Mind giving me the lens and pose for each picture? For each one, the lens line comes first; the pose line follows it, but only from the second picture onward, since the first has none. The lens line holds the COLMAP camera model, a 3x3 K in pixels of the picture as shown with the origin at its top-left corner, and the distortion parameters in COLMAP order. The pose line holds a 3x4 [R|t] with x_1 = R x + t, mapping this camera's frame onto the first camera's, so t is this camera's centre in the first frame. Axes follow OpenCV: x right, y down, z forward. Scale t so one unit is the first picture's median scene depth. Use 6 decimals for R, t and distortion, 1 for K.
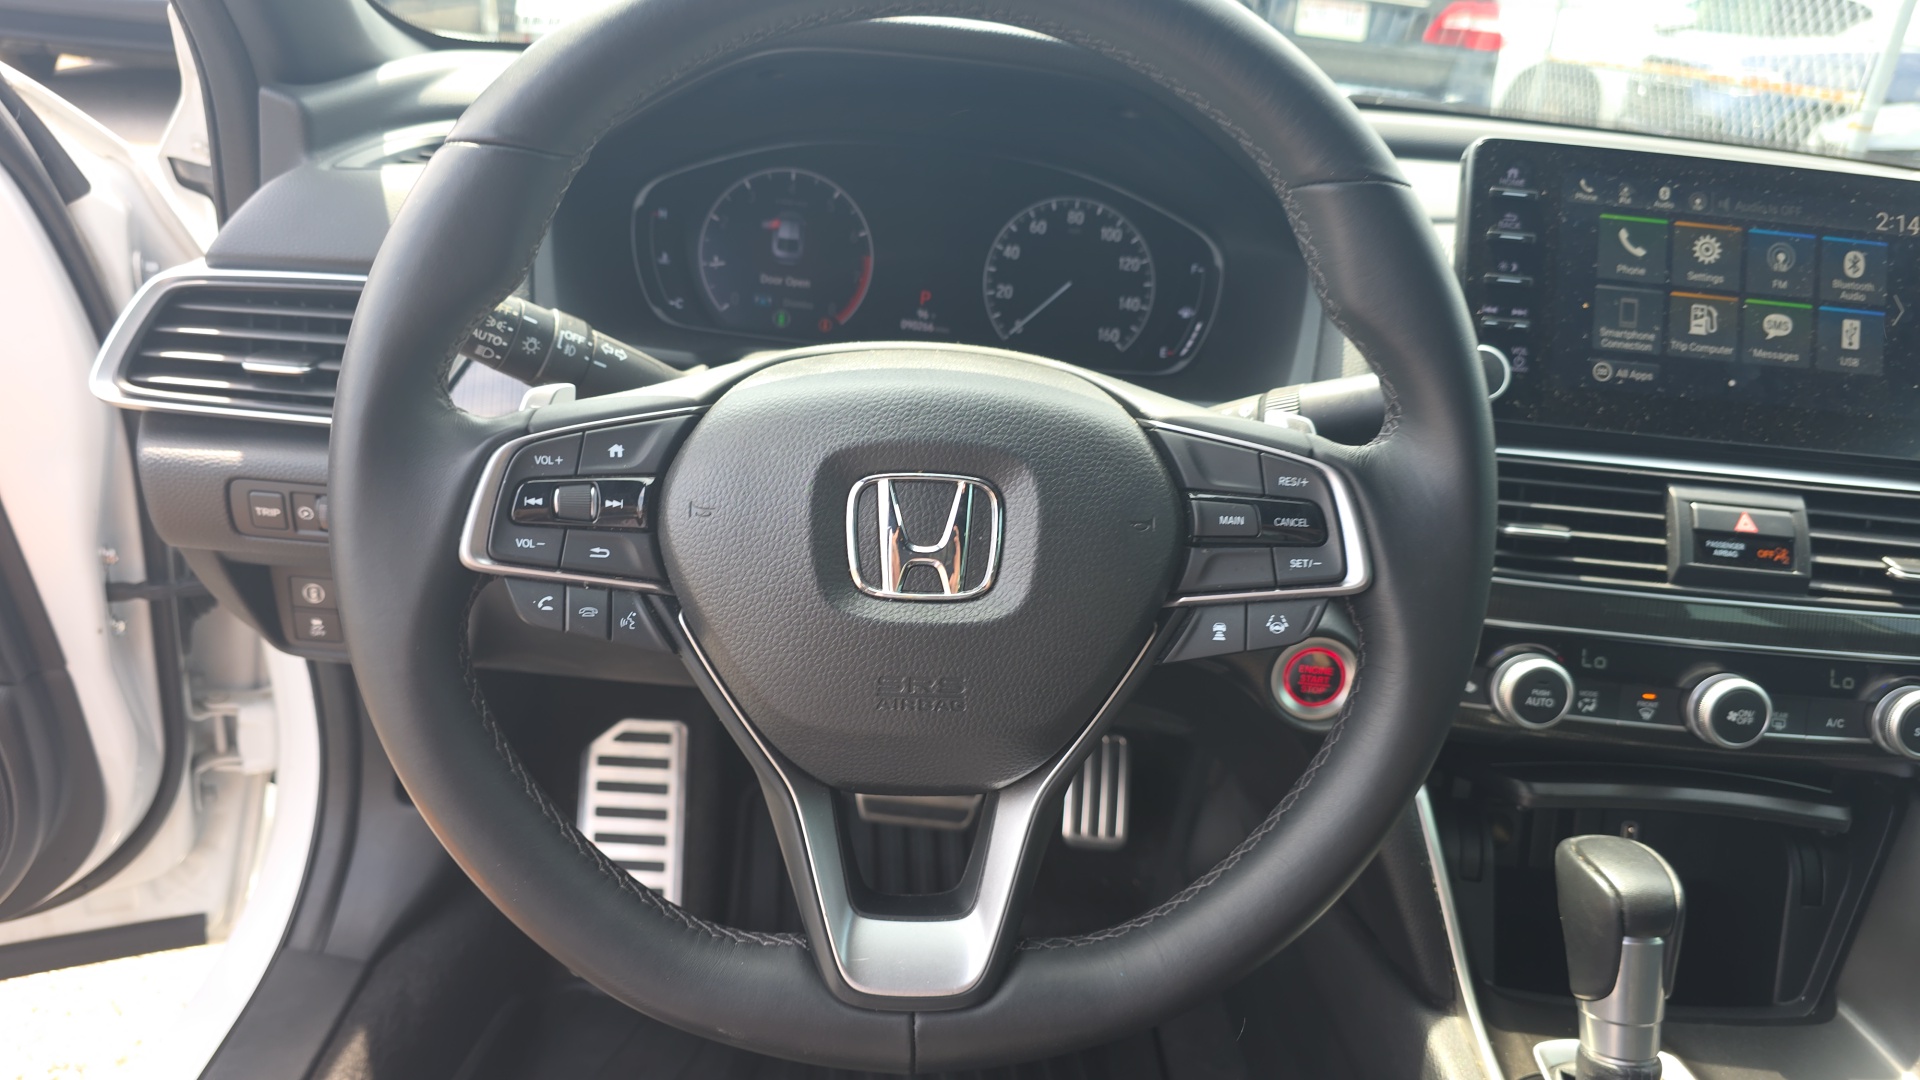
lens RADIAL K [[1308.1, 0, 953.6], [0, 1308.1, 542.2], [0, 0, 1]] dist [0.062105, -0.068395]
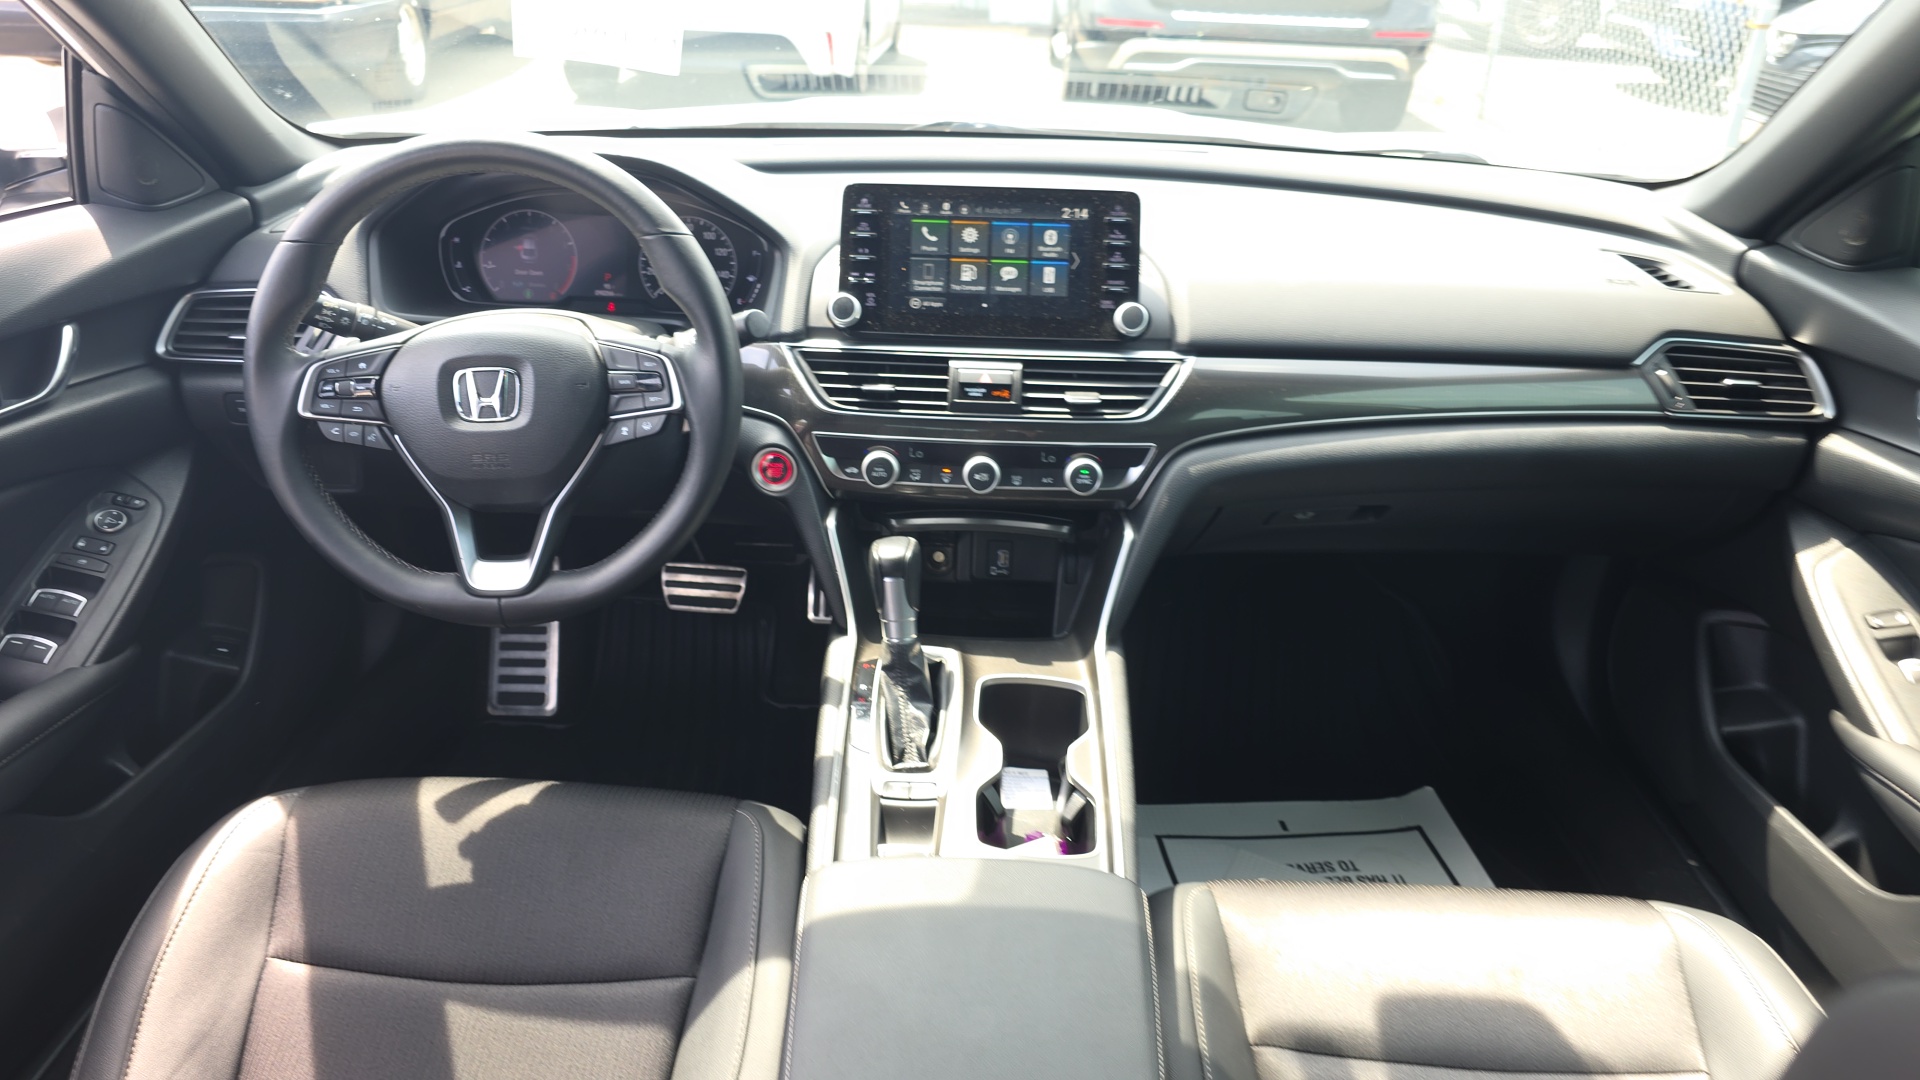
lens RADIAL K [[1308.1, 0, 936.8], [0, 1308.1, 516.2], [0, 0, 1]] dist [0.062105, -0.068395]
pose [[0.996207, -0.046790, -0.073368, 0.648492], [0.049055, 0.998364, 0.029381, 0.126351], [0.071873, -0.032869, 0.996872, -0.905934]]
